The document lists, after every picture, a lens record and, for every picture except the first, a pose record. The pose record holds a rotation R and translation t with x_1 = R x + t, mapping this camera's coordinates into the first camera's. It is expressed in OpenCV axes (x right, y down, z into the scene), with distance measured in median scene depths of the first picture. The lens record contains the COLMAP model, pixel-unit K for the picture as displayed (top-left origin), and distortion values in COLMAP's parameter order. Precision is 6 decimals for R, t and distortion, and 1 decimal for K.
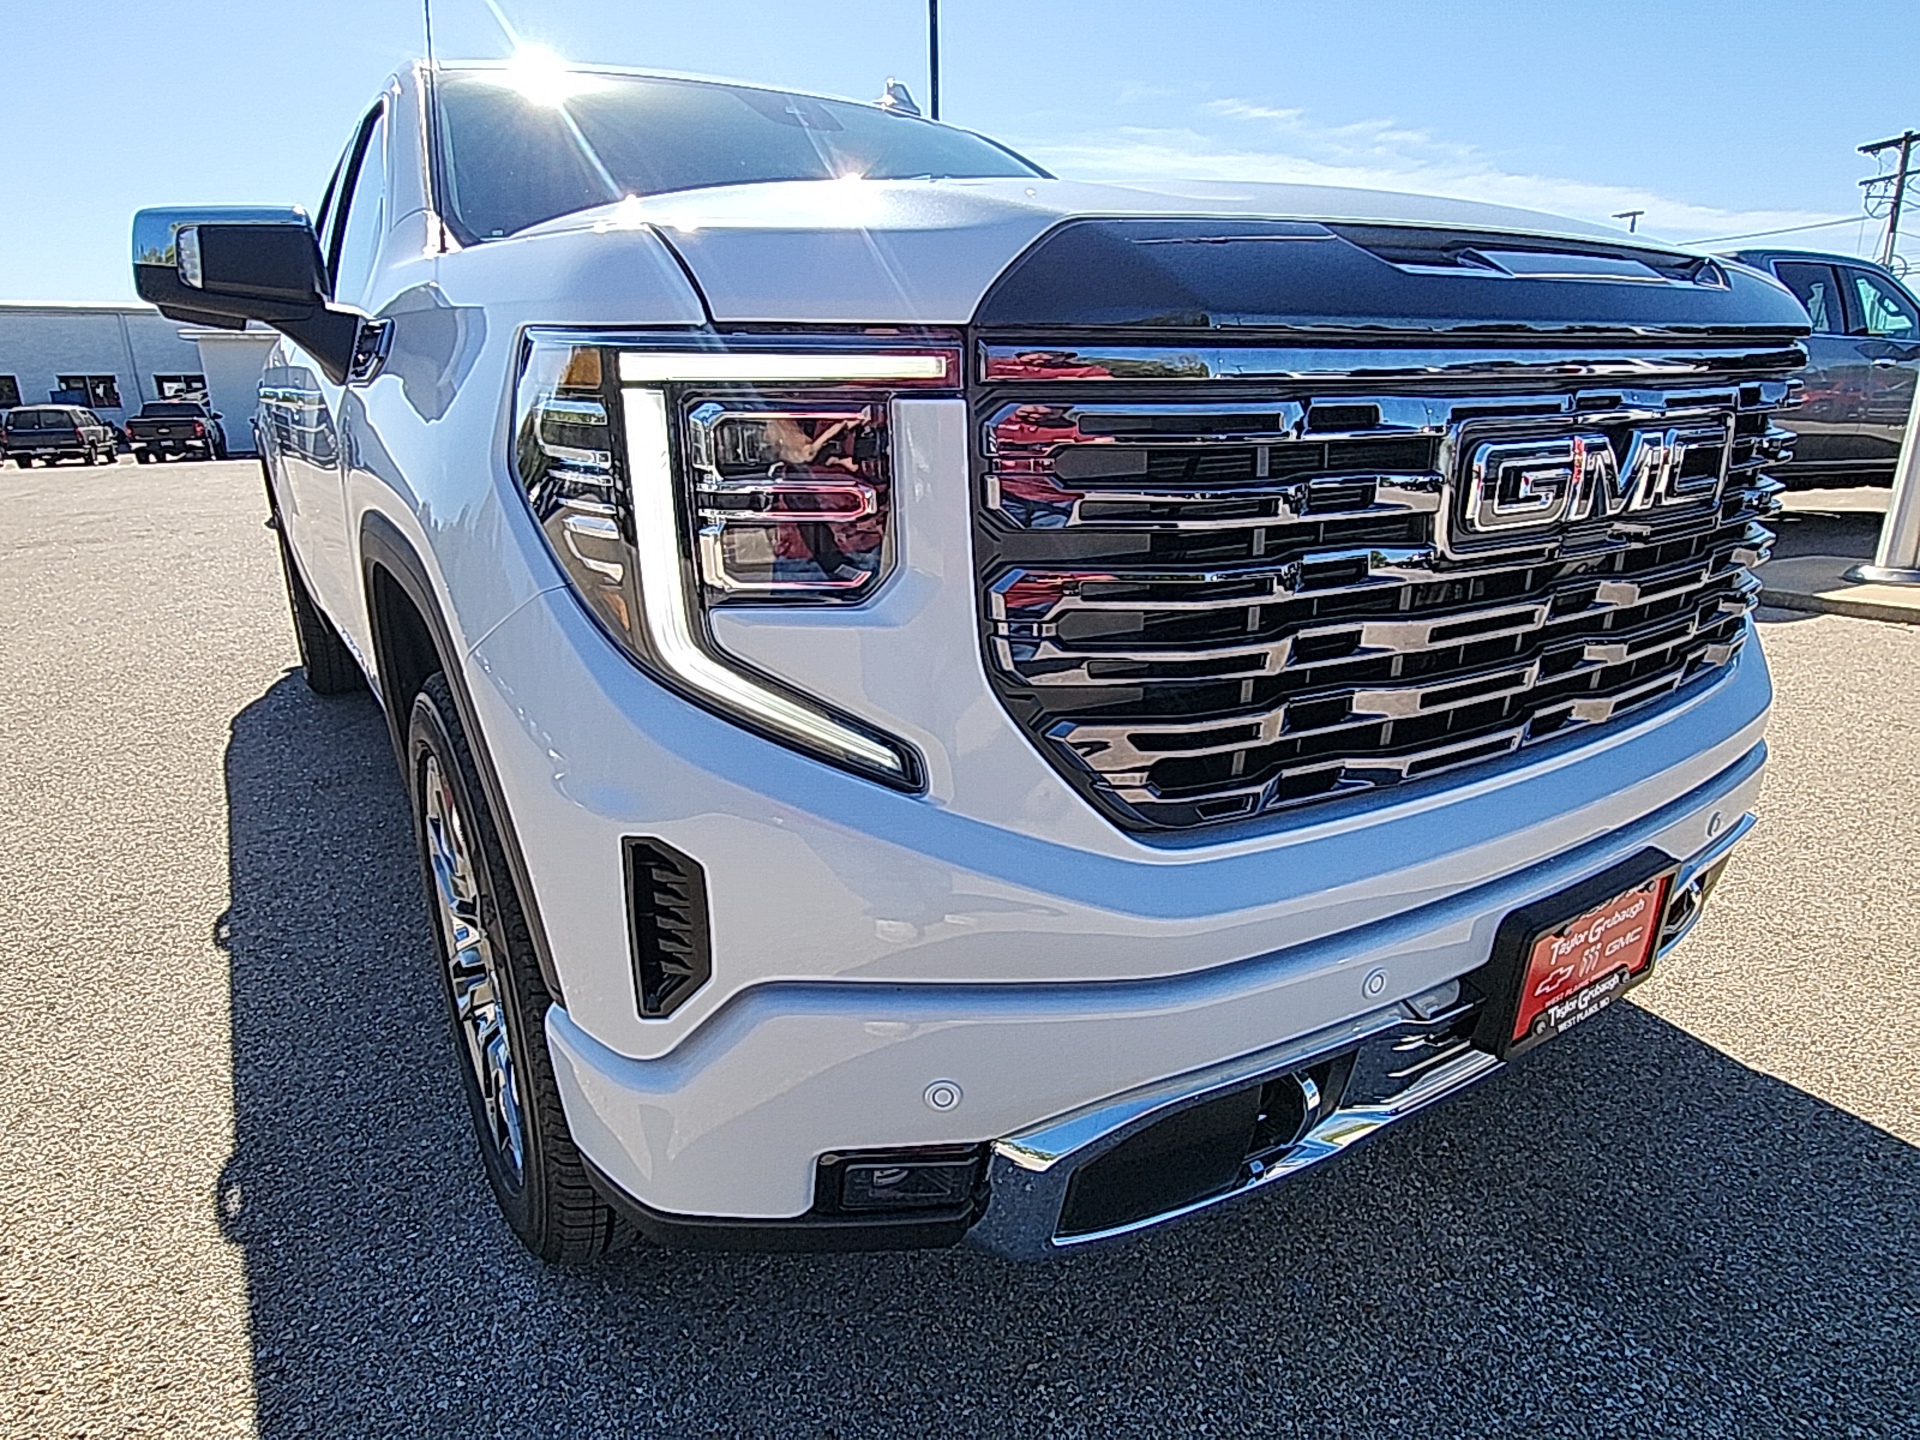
lens RADIAL K [[1091.0, 0, 943.7], [0, 1091.0, 706.4], [0, 0, 1]] dist [0.003640, 0.000345]
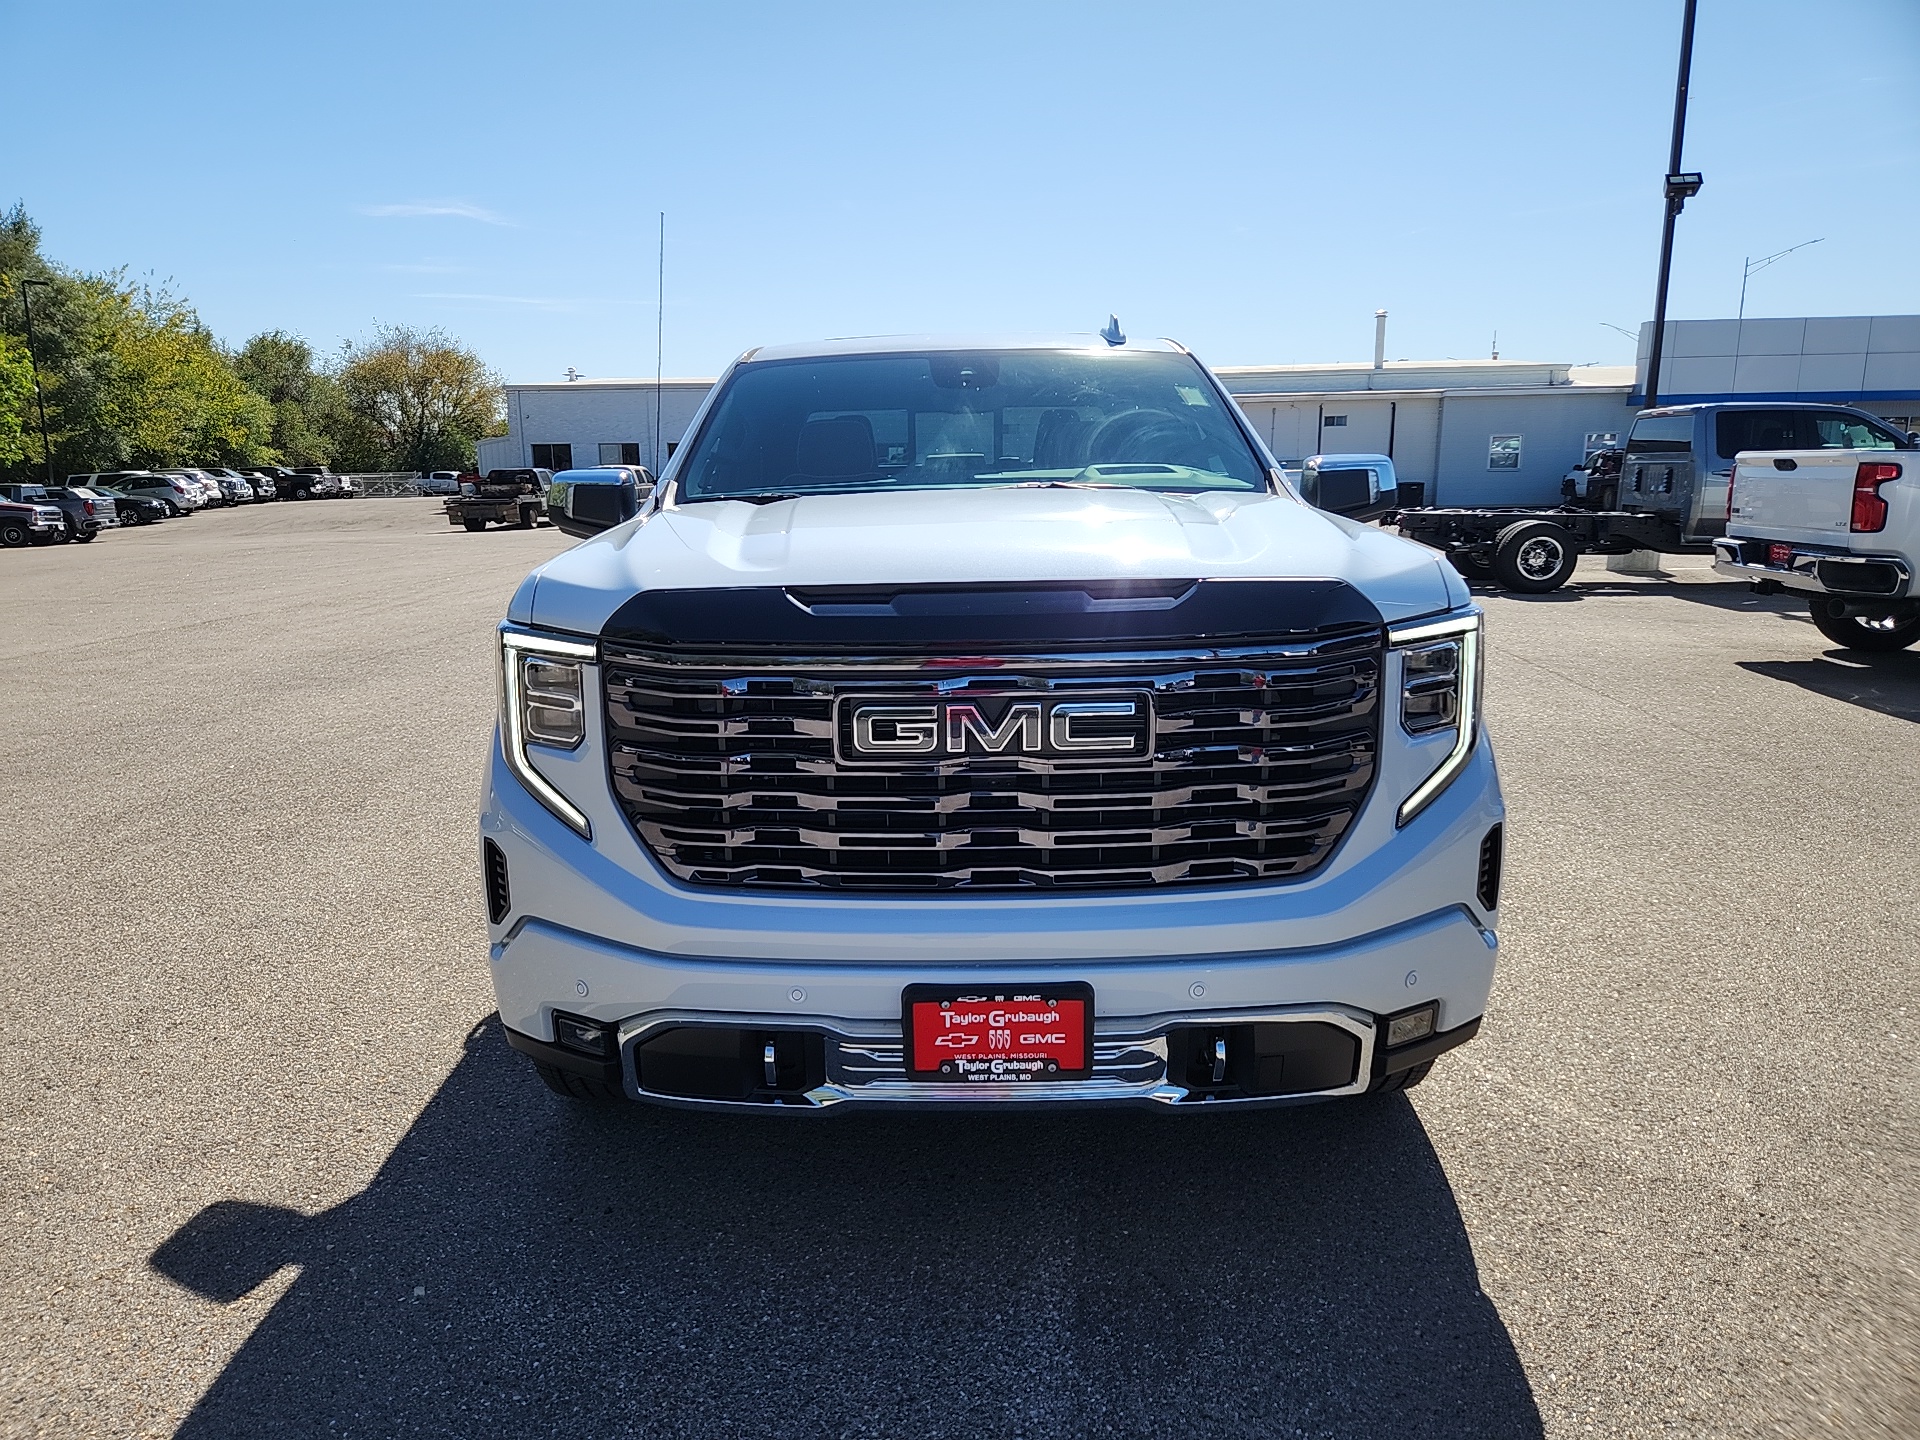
lens RADIAL K [[1293.4, 0, 933.9], [0, 1293.4, 726.5], [0, 0, 1]] dist [0.077378, -0.061376]
pose [[0.834458, 0.118175, -0.538252, 1.691439], [-0.153460, 0.987932, -0.021007, -0.171724], [0.529274, 0.100129, 0.842522, -0.729221]]
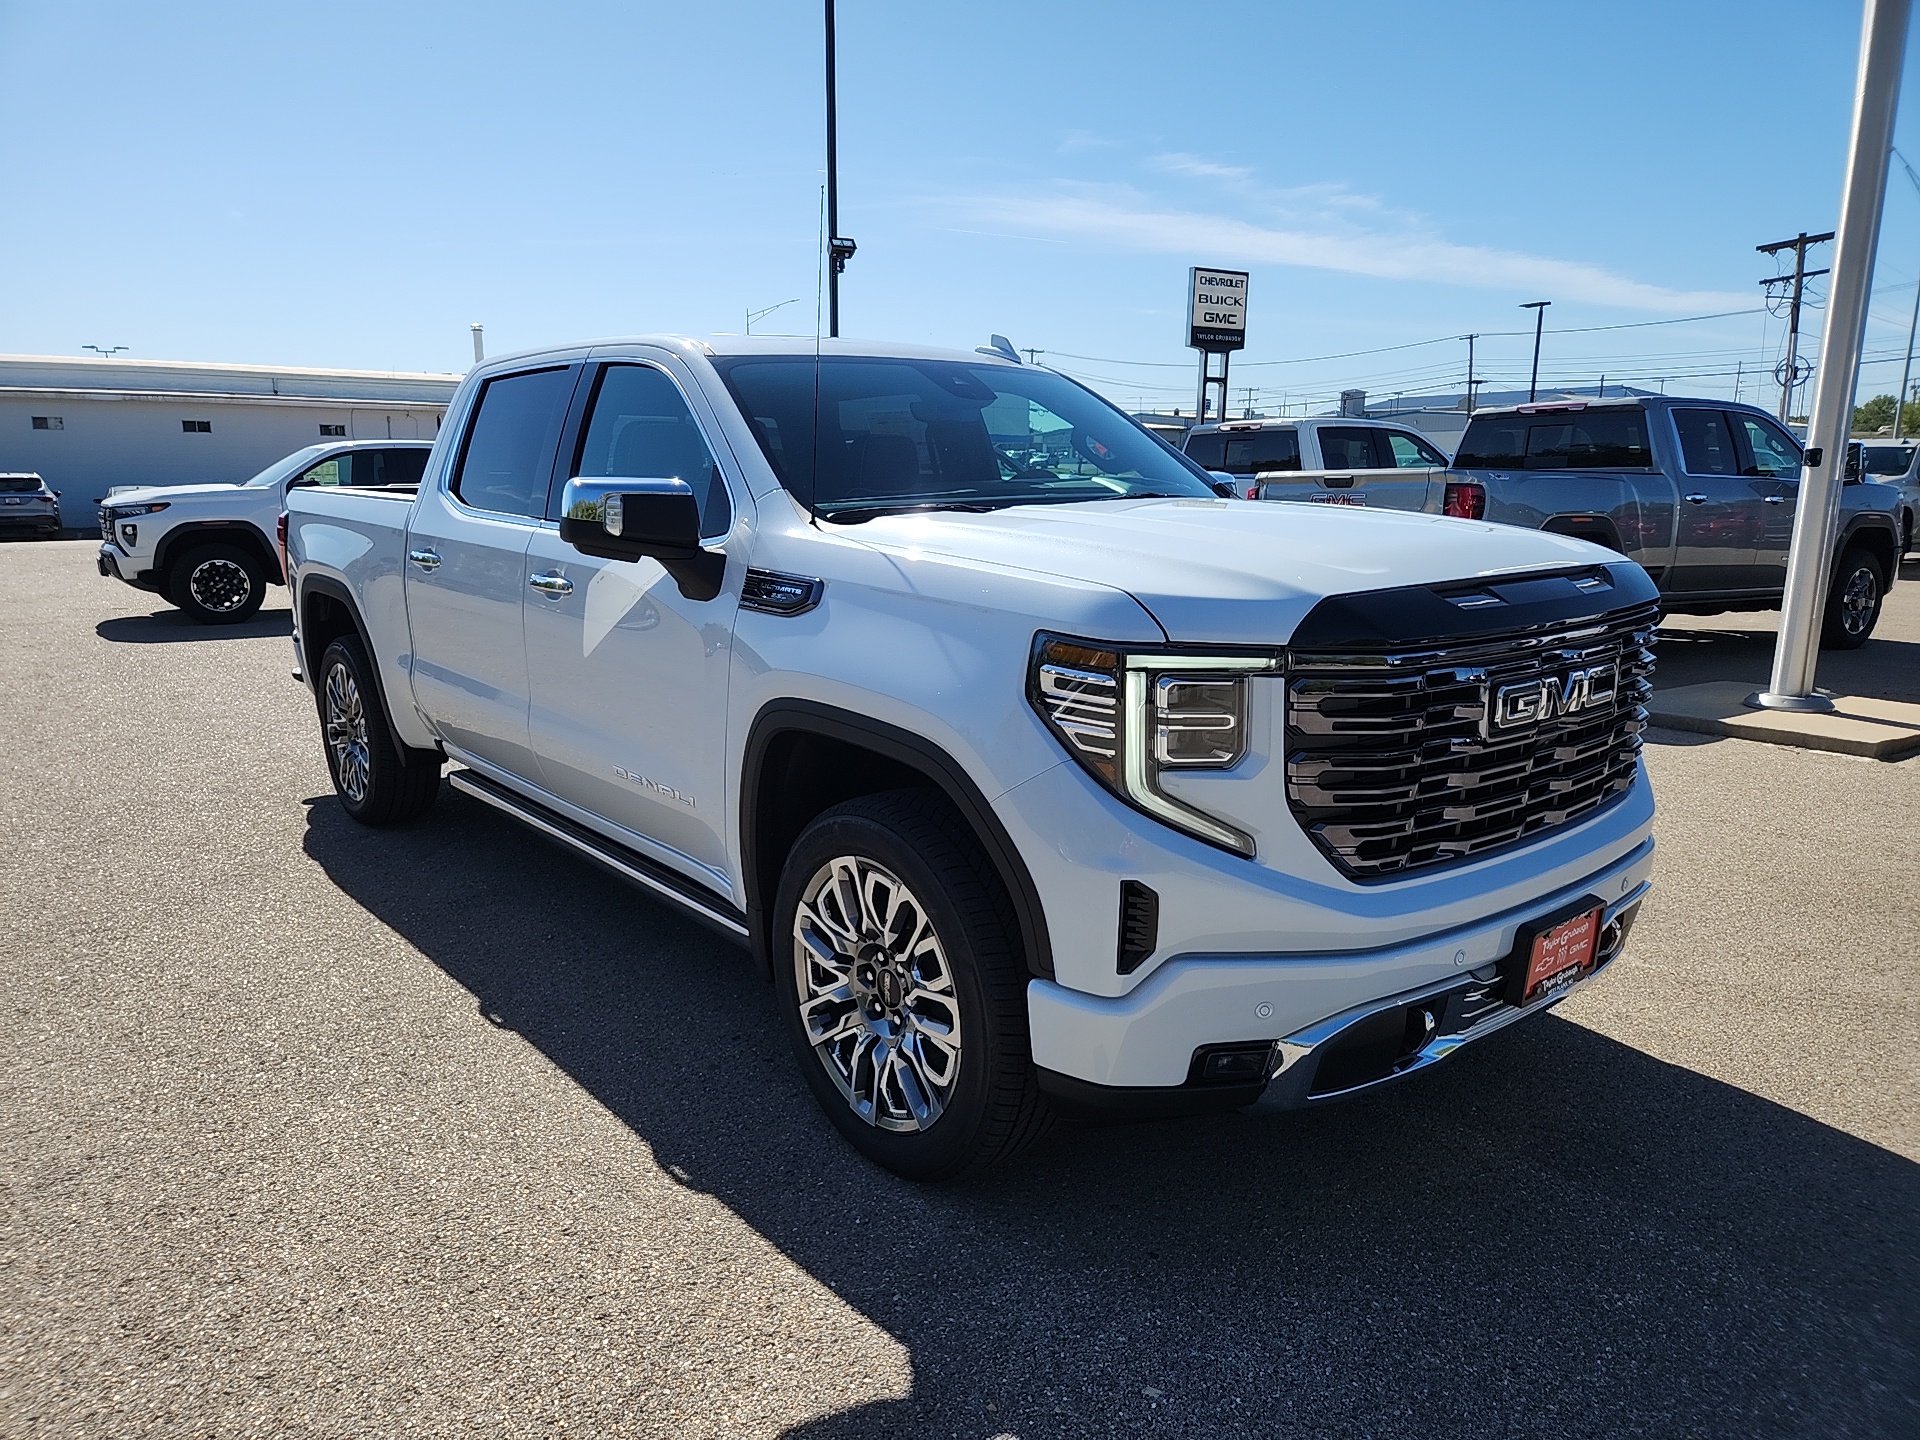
lens RADIAL K [[1293.4, 0, 933.9], [0, 1293.4, 726.5], [0, 0, 1]] dist [0.077378, -0.061376]
pose [[0.993237, -0.004123, 0.116034, -0.814580], [0.013597, 0.996623, -0.080978, 0.018093], [-0.115308, 0.082008, 0.989939, -1.253510]]
